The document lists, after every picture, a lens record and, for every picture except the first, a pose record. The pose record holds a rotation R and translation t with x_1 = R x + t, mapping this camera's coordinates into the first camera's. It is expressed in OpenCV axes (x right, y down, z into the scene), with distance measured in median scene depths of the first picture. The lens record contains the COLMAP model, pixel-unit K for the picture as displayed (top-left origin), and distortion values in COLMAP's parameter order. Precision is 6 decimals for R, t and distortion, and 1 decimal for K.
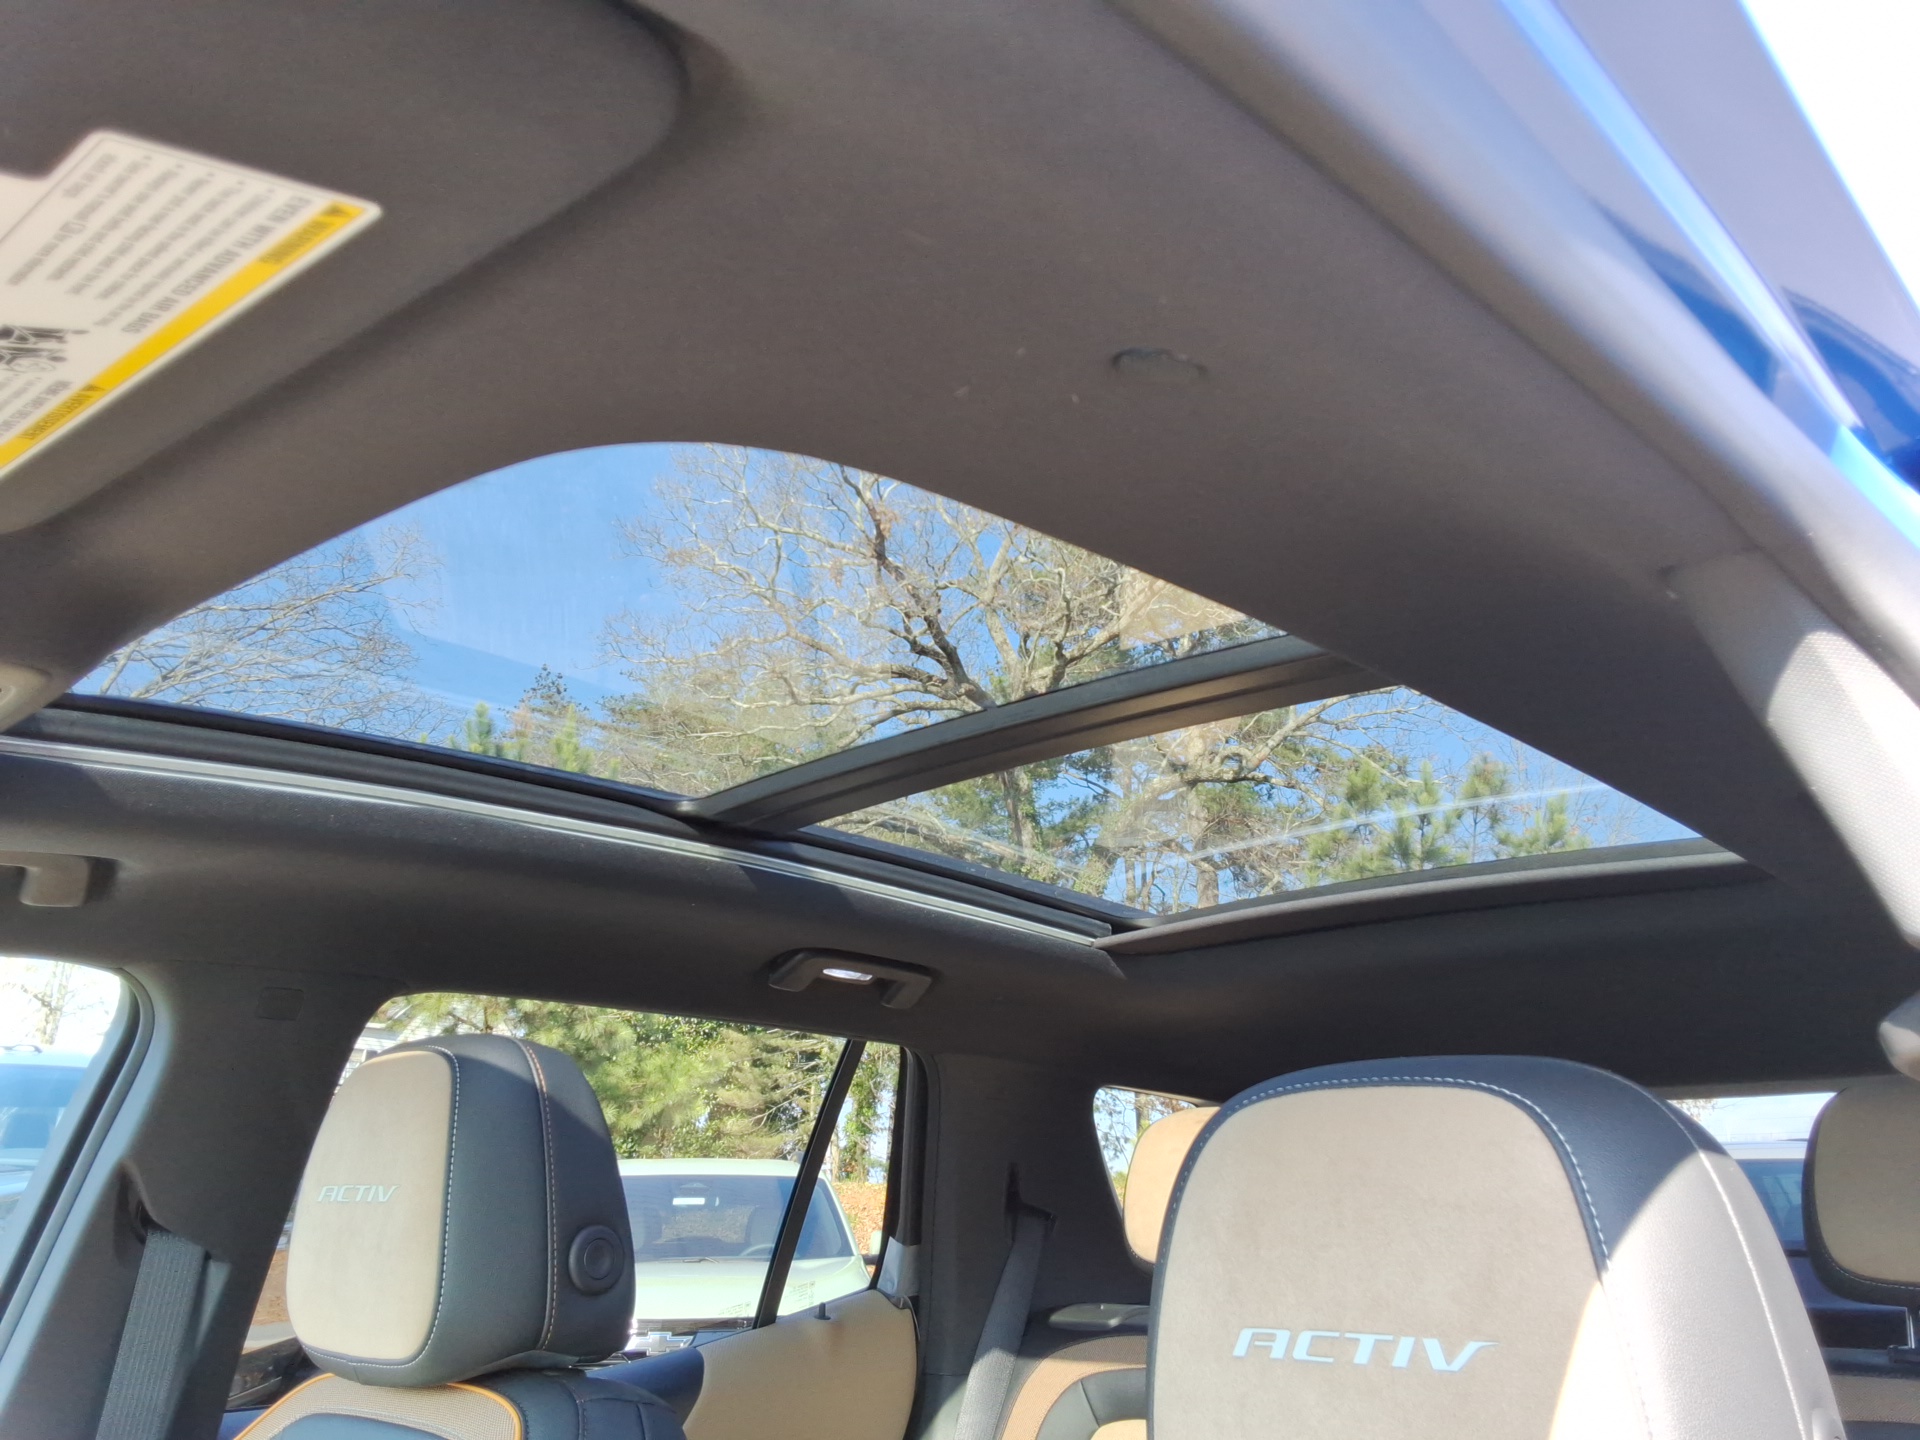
lens RADIAL K [[1547.2, 0, 980.1], [0, 1547.2, 694.4], [0, 0, 1]] dist [0.119179, -0.188258]
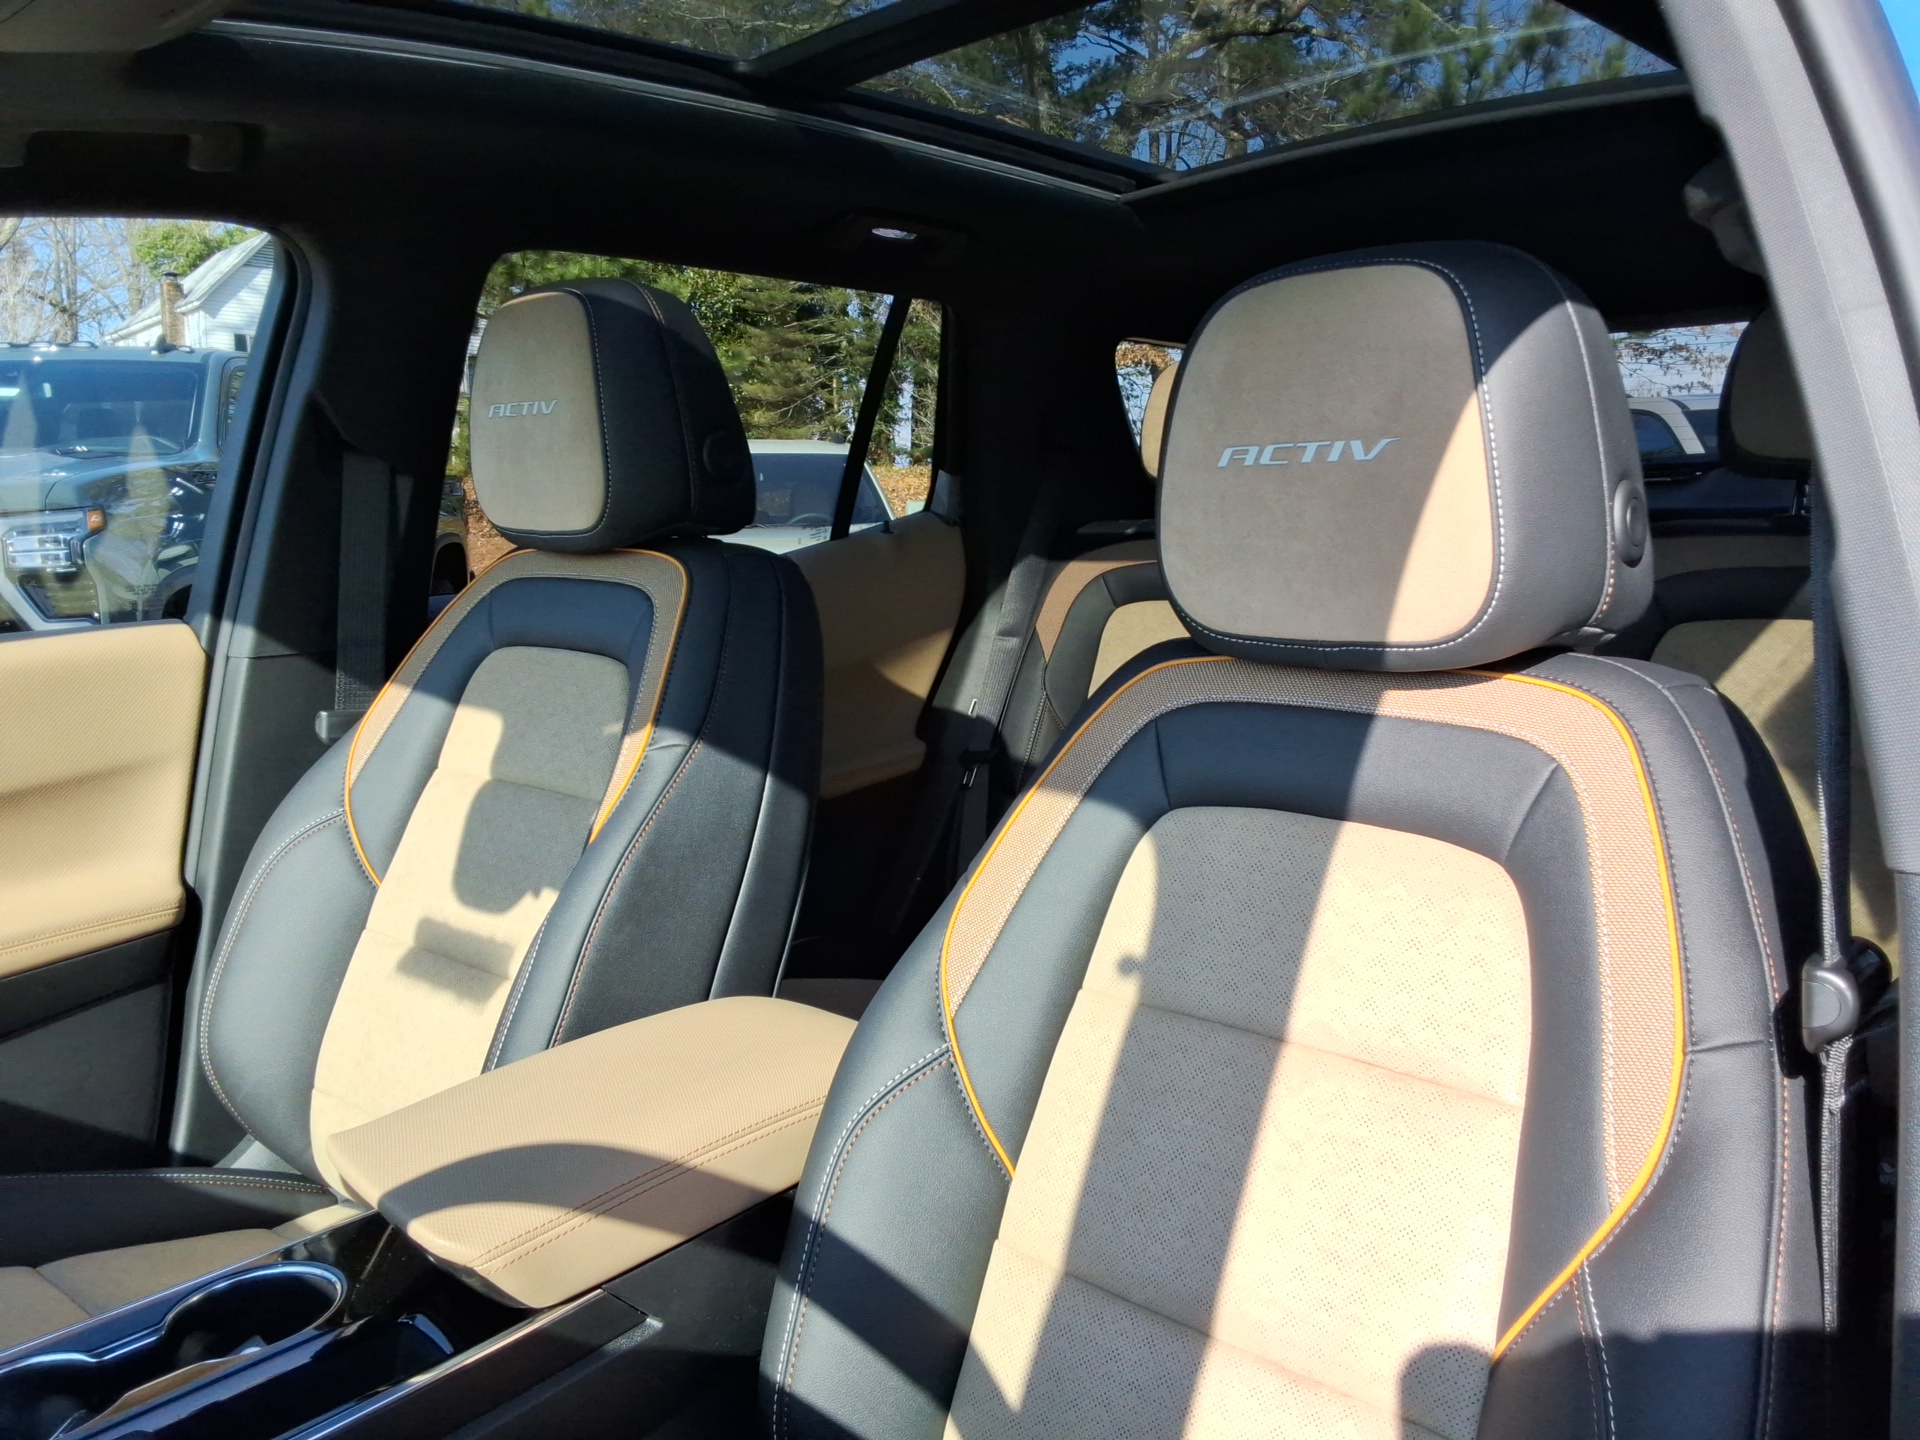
lens RADIAL K [[1549.9, 0, 984.3], [0, 1549.9, 708.2], [0, 0, 1]] dist [0.119757, -0.195626]
pose [[0.999616, -0.023709, -0.014329, -0.011304], [0.027596, 0.897629, 0.439887, -0.002439], [0.002433, -0.440114, 0.897939, -0.115957]]
